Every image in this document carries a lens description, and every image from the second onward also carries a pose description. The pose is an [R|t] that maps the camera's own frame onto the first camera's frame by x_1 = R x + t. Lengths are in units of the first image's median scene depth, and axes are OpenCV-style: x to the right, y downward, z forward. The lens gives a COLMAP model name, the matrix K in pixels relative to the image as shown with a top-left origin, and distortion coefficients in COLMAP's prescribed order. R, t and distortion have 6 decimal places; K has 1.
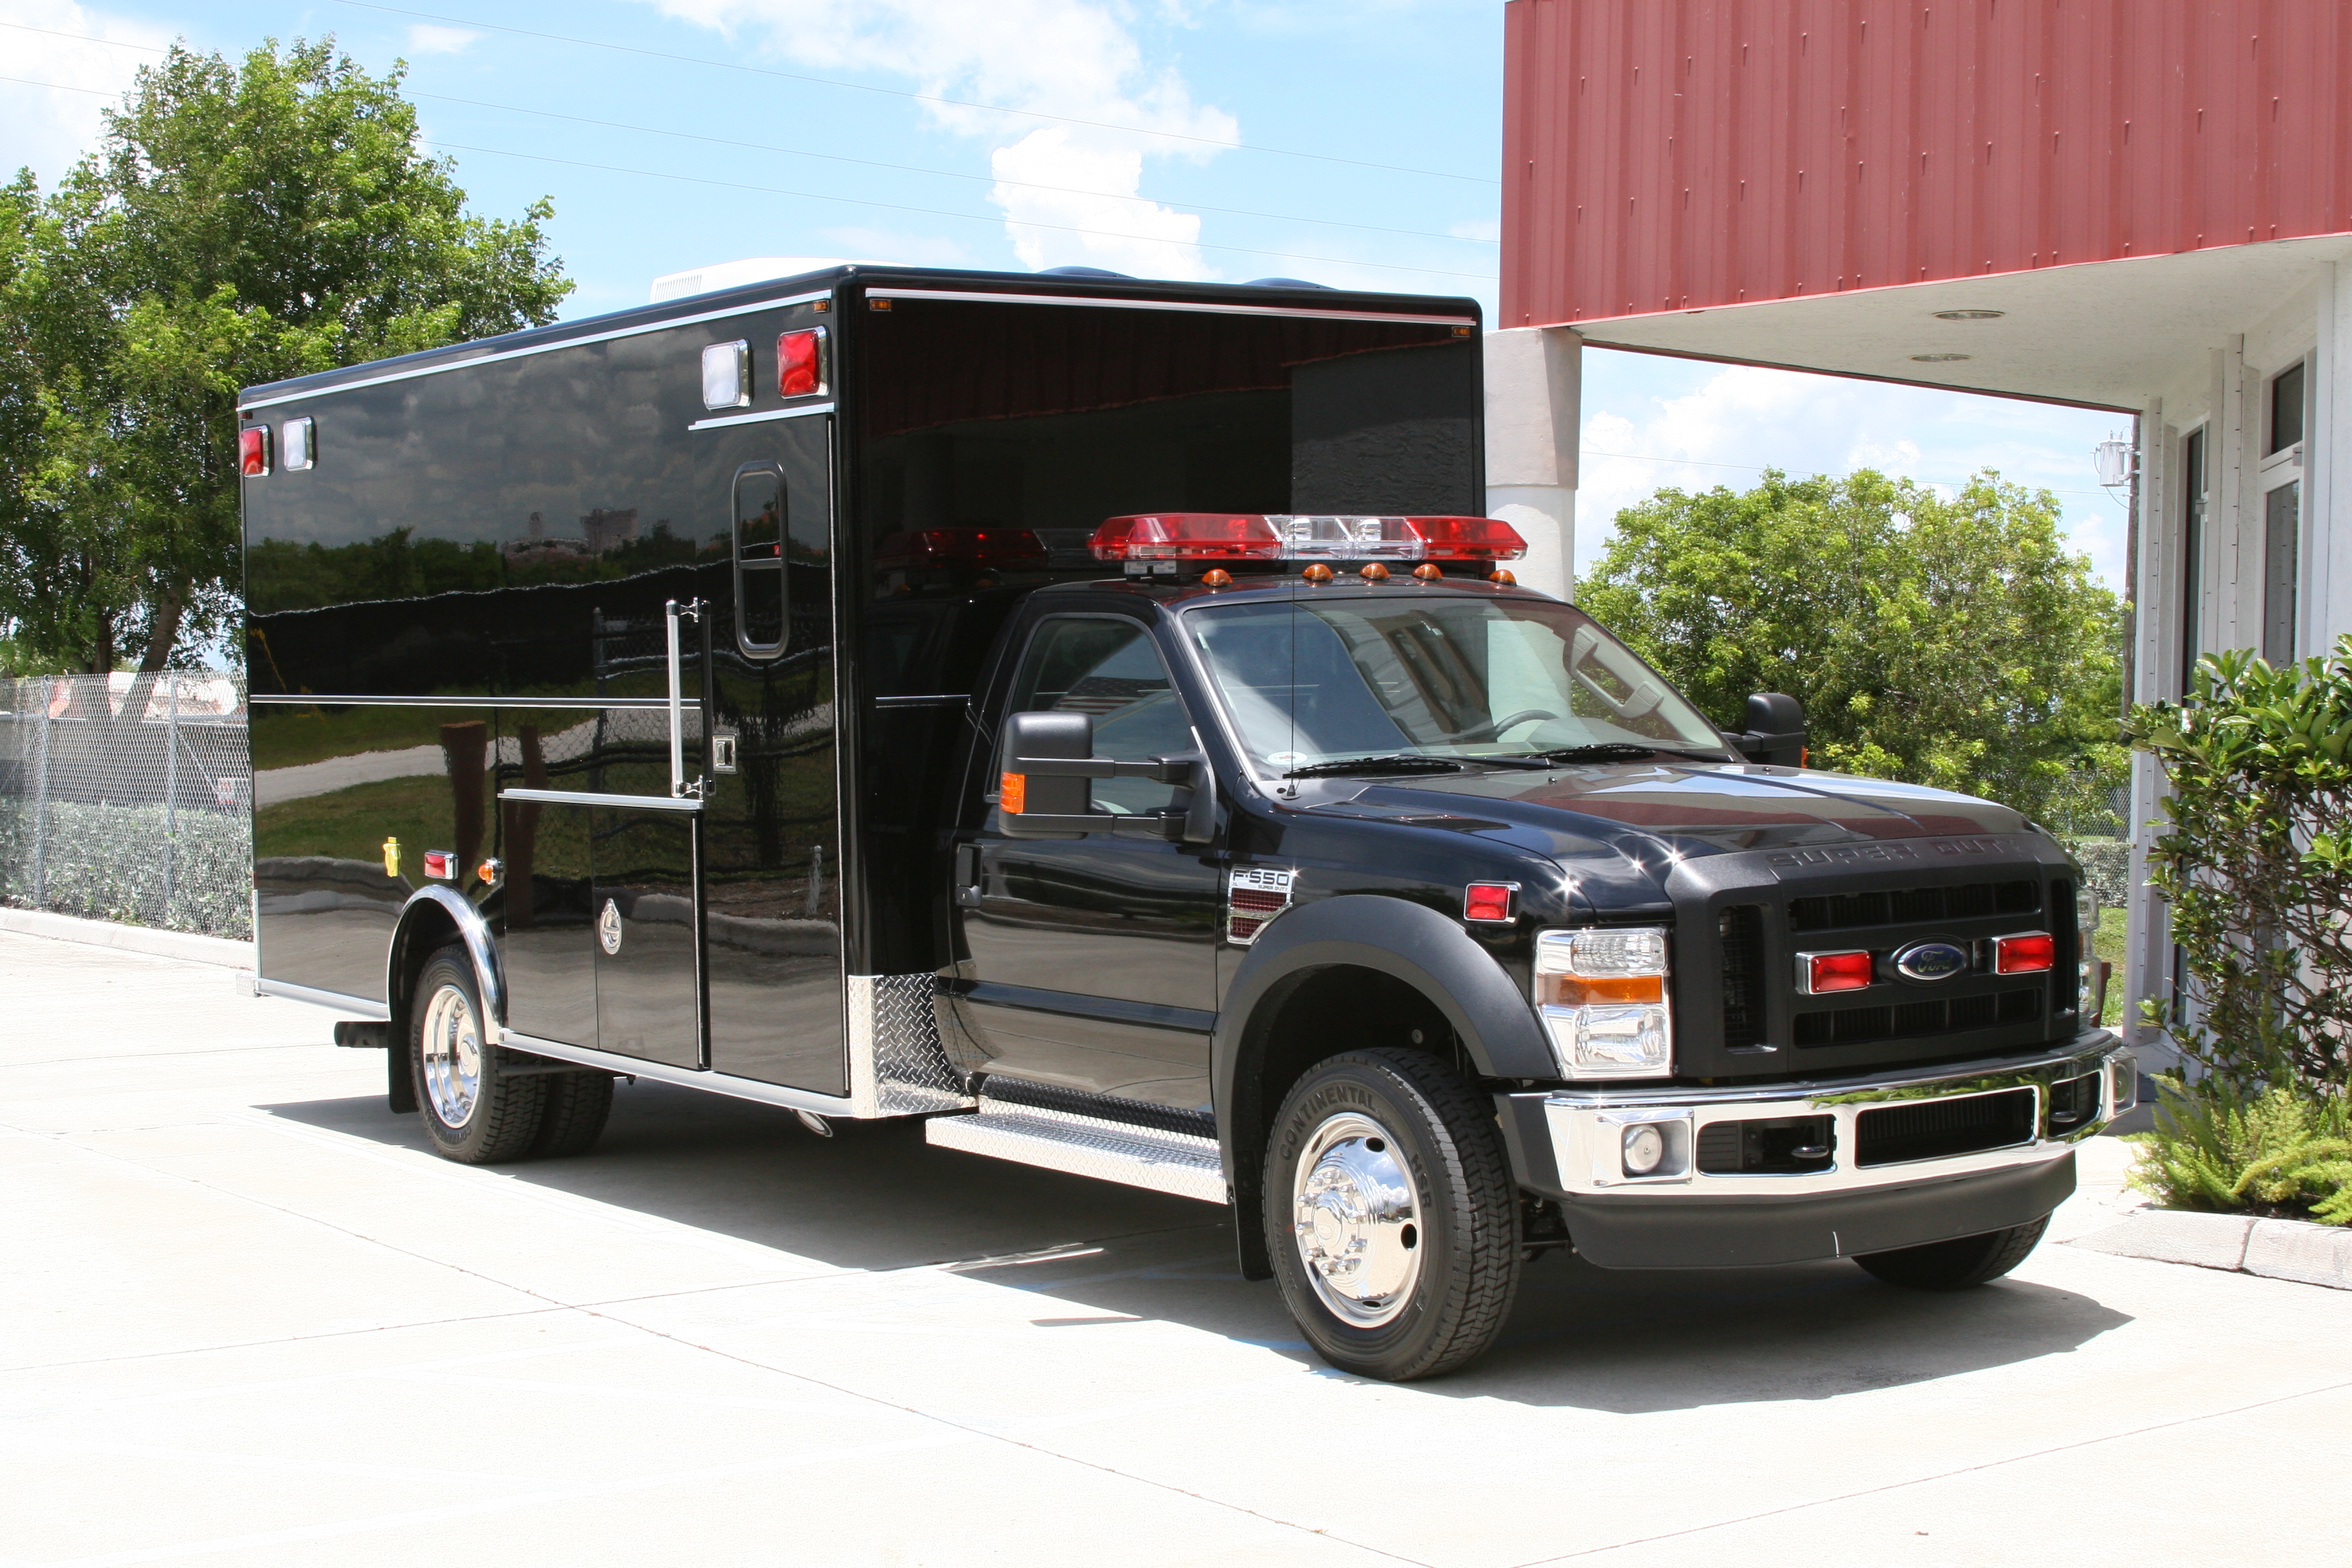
lens RADIAL K [[3371.0, 0, 1176.0], [0, 3371.0, 784.0], [0, 0, 1]] dist [-0.049261, -0.080824]
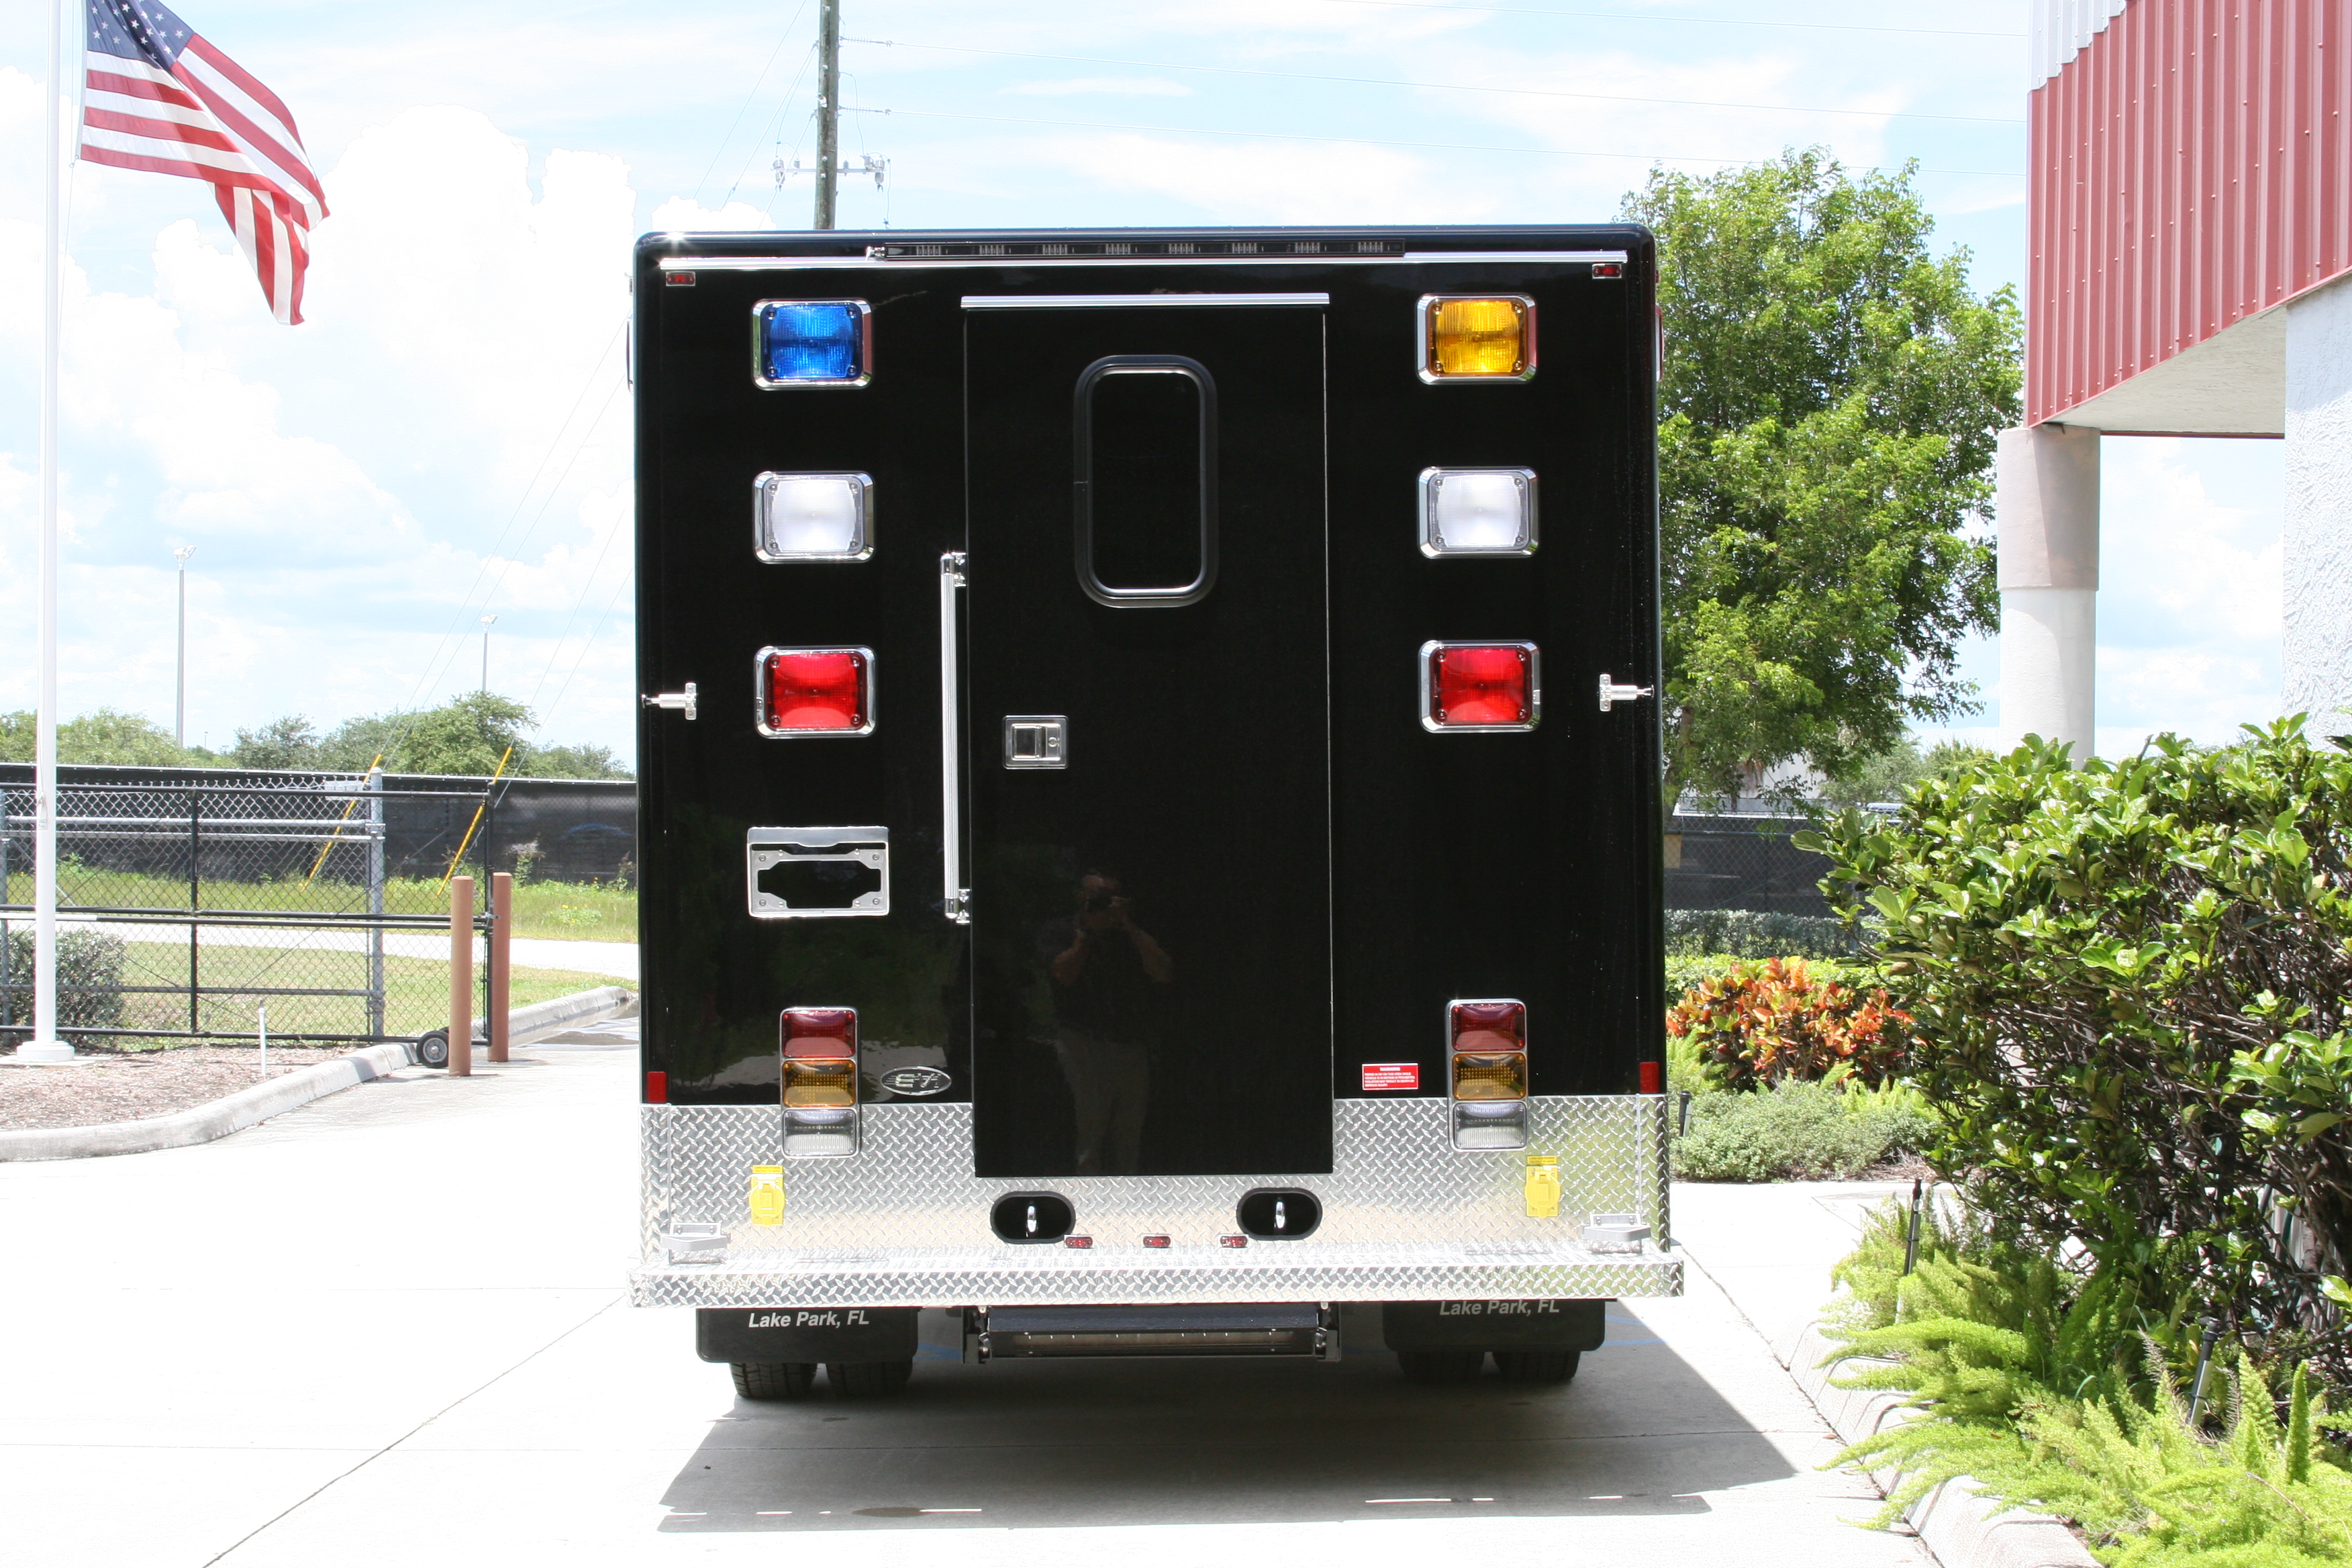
lens RADIAL K [[3842.1, 0, 1176.0], [0, 3842.1, 784.0], [0, 0, 1]] dist [-0.025198, -0.038850]
pose [[0.792348, -0.009821, -0.609990, 0.867112], [-0.008427, 0.999599, -0.027040, 0.000282], [0.610011, 0.026565, 0.791947, -0.042777]]
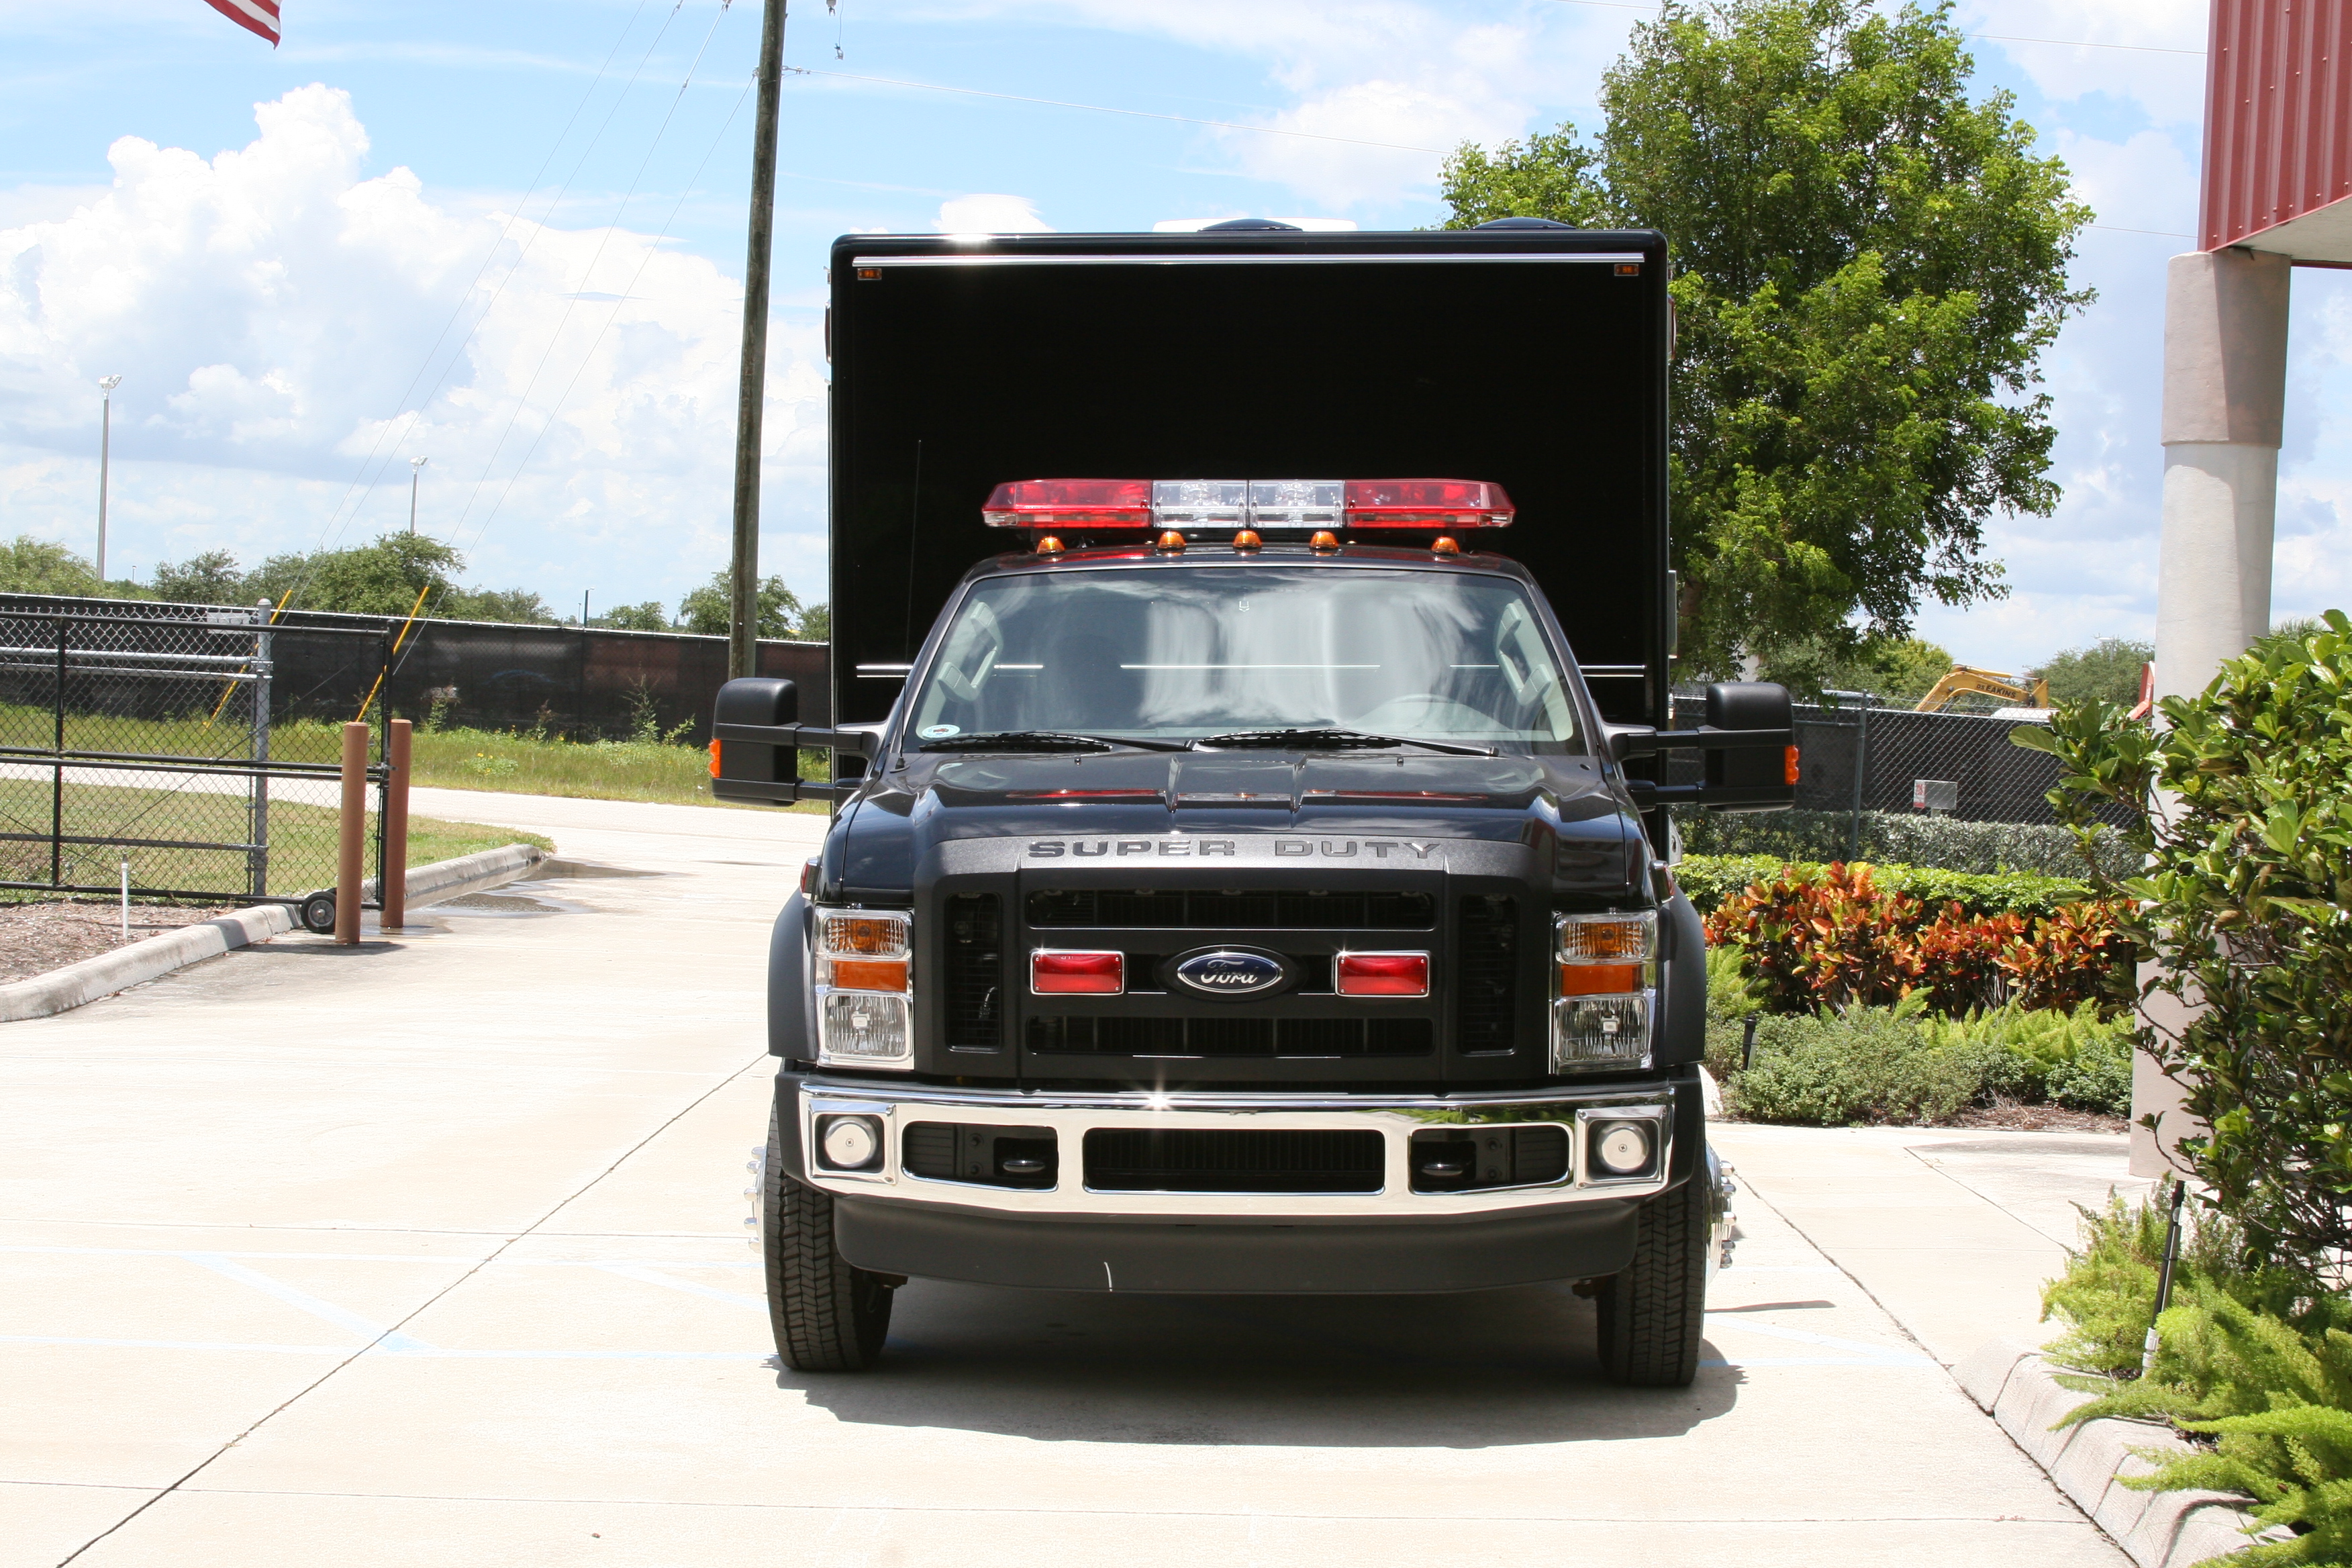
lens RADIAL K [[3842.1, 0, 1176.0], [0, 3842.1, 784.0], [0, 0, 1]] dist [-0.025198, -0.038850]
pose [[0.803427, 0.036240, -0.594299, 0.686048], [-0.039515, 0.999191, 0.007510, -0.003436], [0.594090, 0.017450, 0.804209, 0.145327]]
